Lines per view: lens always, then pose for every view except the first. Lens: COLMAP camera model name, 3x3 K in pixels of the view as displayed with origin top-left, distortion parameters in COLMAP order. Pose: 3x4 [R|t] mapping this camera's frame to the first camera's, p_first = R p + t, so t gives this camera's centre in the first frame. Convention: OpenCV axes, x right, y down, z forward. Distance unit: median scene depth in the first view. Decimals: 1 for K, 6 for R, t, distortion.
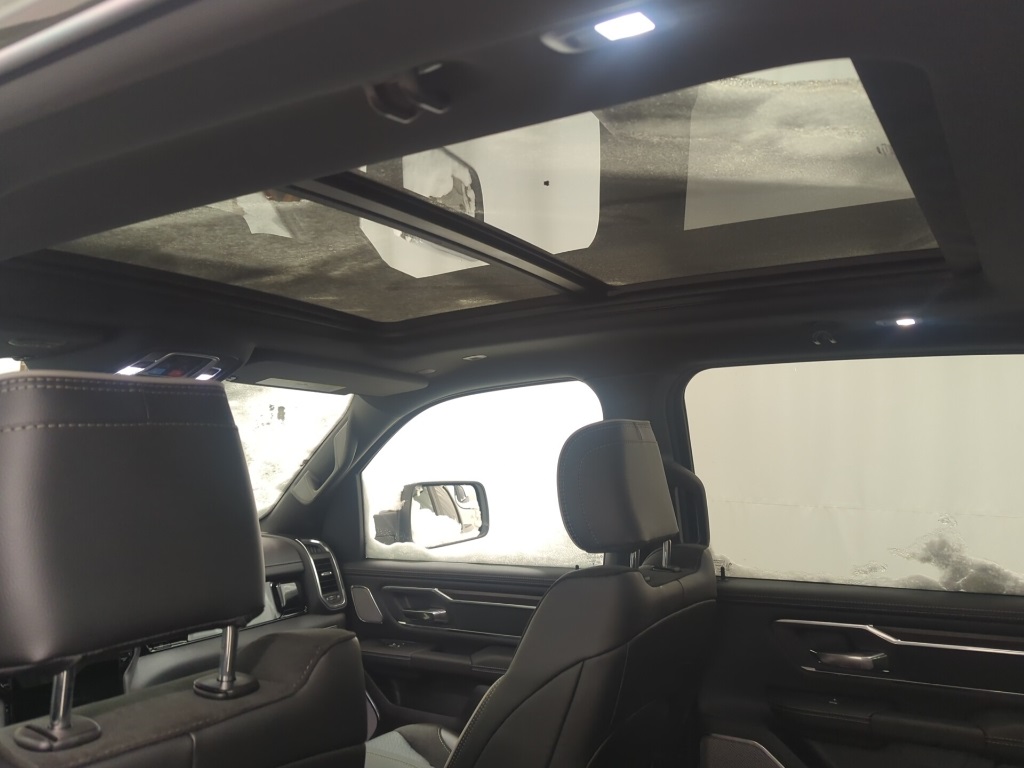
lens RADIAL K [[845.0, 0, 515.1], [0, 845.0, 376.6], [0, 0, 1]] dist [0.071396, -0.064058]
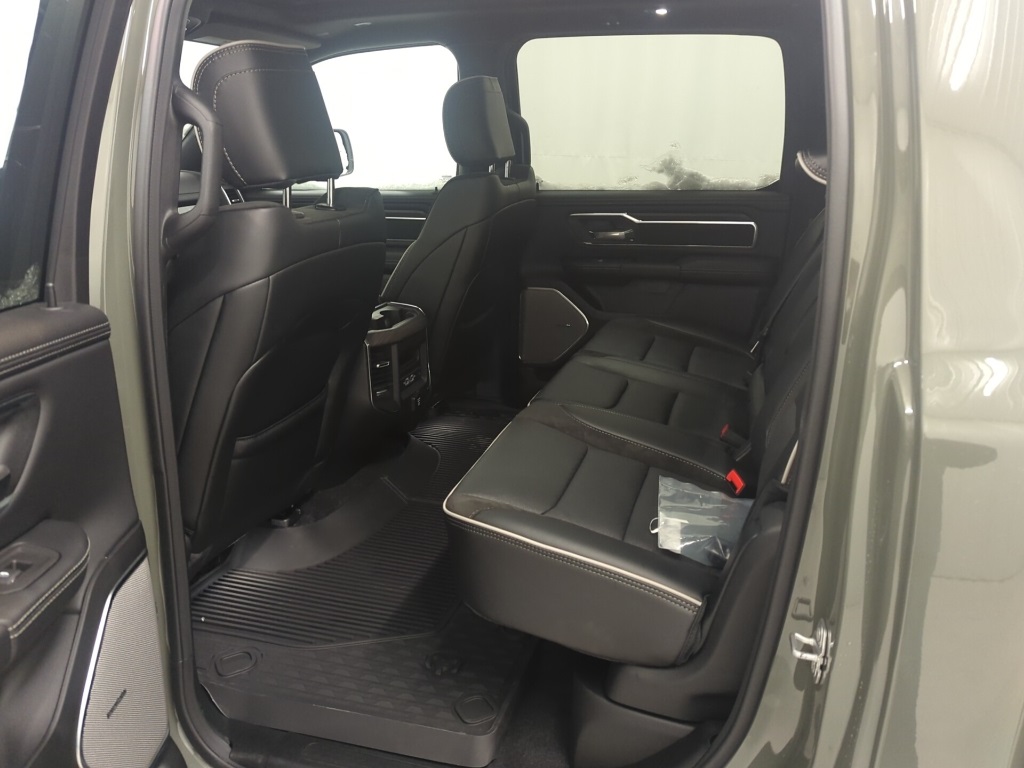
lens RADIAL K [[845.0, 0, 516.8], [0, 845.0, 380.1], [0, 0, 1]] dist [0.071396, -0.064058]
pose [[0.967479, -0.072874, 0.242227, -0.199927], [-0.024270, 0.926441, 0.375656, -0.016795], [-0.251784, -0.369318, 0.894544, -0.509801]]
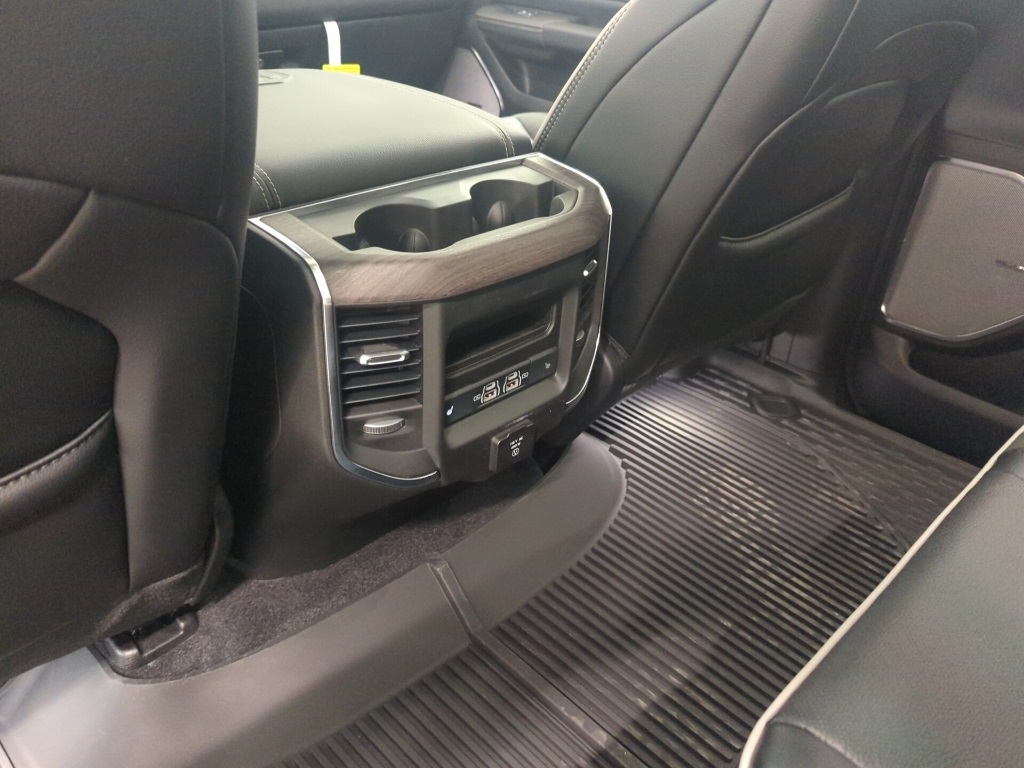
lens RADIAL K [[845.0, 0, 519.8], [0, 845.0, 378.8], [0, 0, 1]] dist [0.071396, -0.064058]
pose [[0.972894, 0.170305, -0.156438, 0.039132], [-0.045824, 0.805051, 0.591432, 0.188650], [0.226664, -0.568233, 0.791034, 0.320495]]
